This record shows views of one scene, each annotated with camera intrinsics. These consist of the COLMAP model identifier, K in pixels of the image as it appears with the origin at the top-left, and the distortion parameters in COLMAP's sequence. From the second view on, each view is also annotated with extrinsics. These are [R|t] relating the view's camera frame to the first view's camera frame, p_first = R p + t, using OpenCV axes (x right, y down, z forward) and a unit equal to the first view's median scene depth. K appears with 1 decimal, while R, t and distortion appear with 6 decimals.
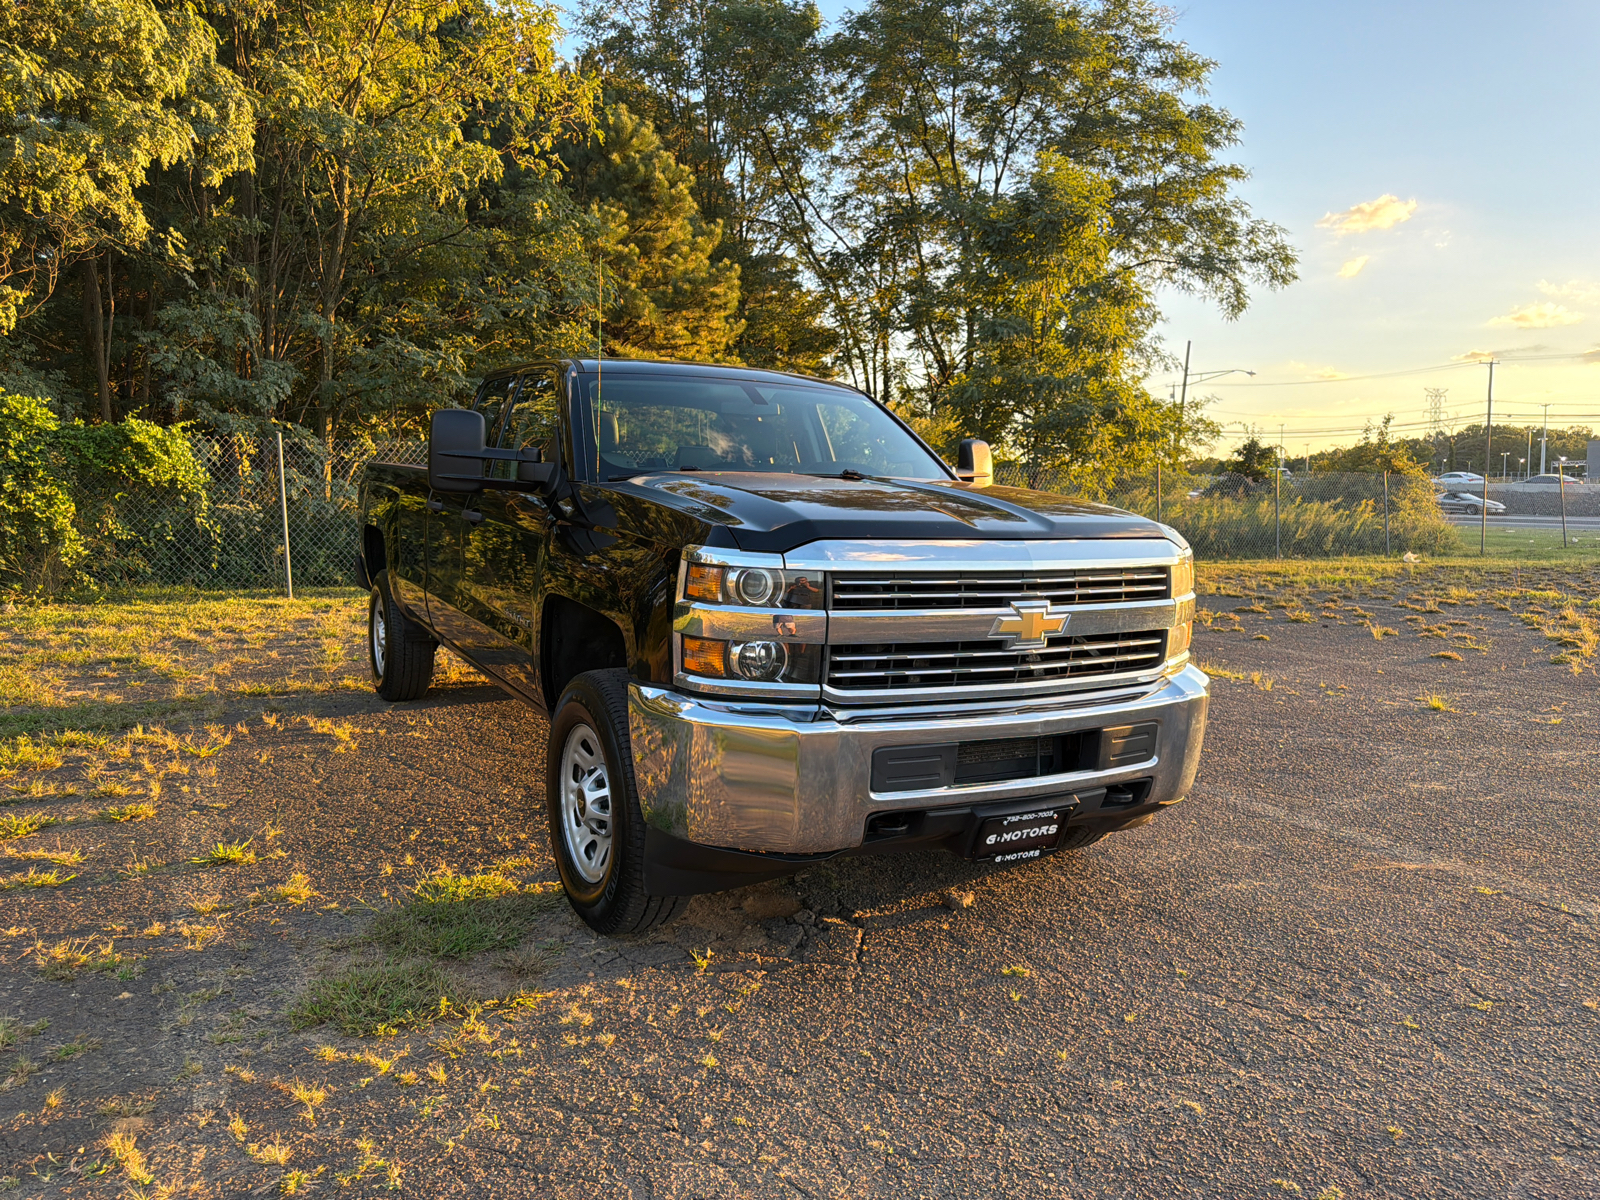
lens RADIAL K [[1205.4, 0, 805.0], [0, 1205.4, 651.2], [0, 0, 1]] dist [0.057997, -0.083154]
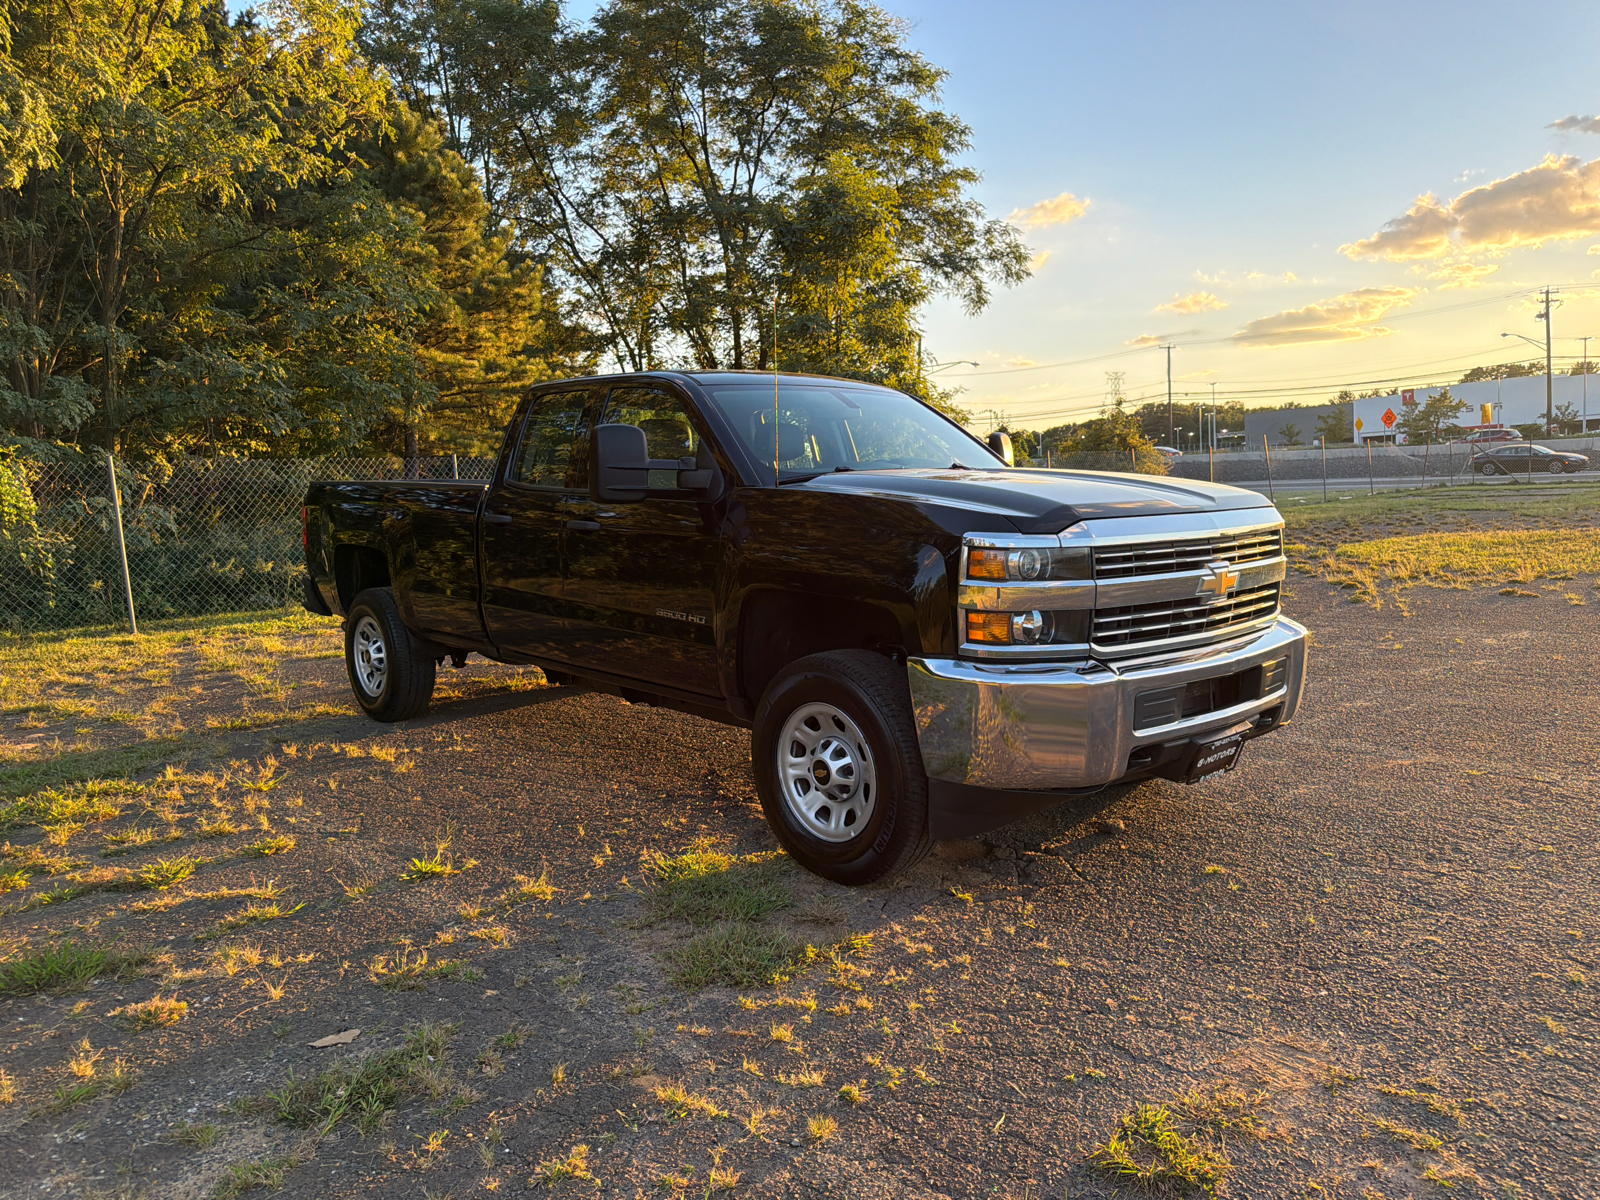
lens RADIAL K [[1209.6, 0, 796.1], [0, 1209.6, 660.4], [0, 0, 1]] dist [0.080661, -0.109067]
pose [[0.968716, -0.083633, 0.233654, -0.117916], [0.081329, 0.996497, 0.019494, -0.000439], [-0.234466, 0.000119, 0.972124, -0.020483]]
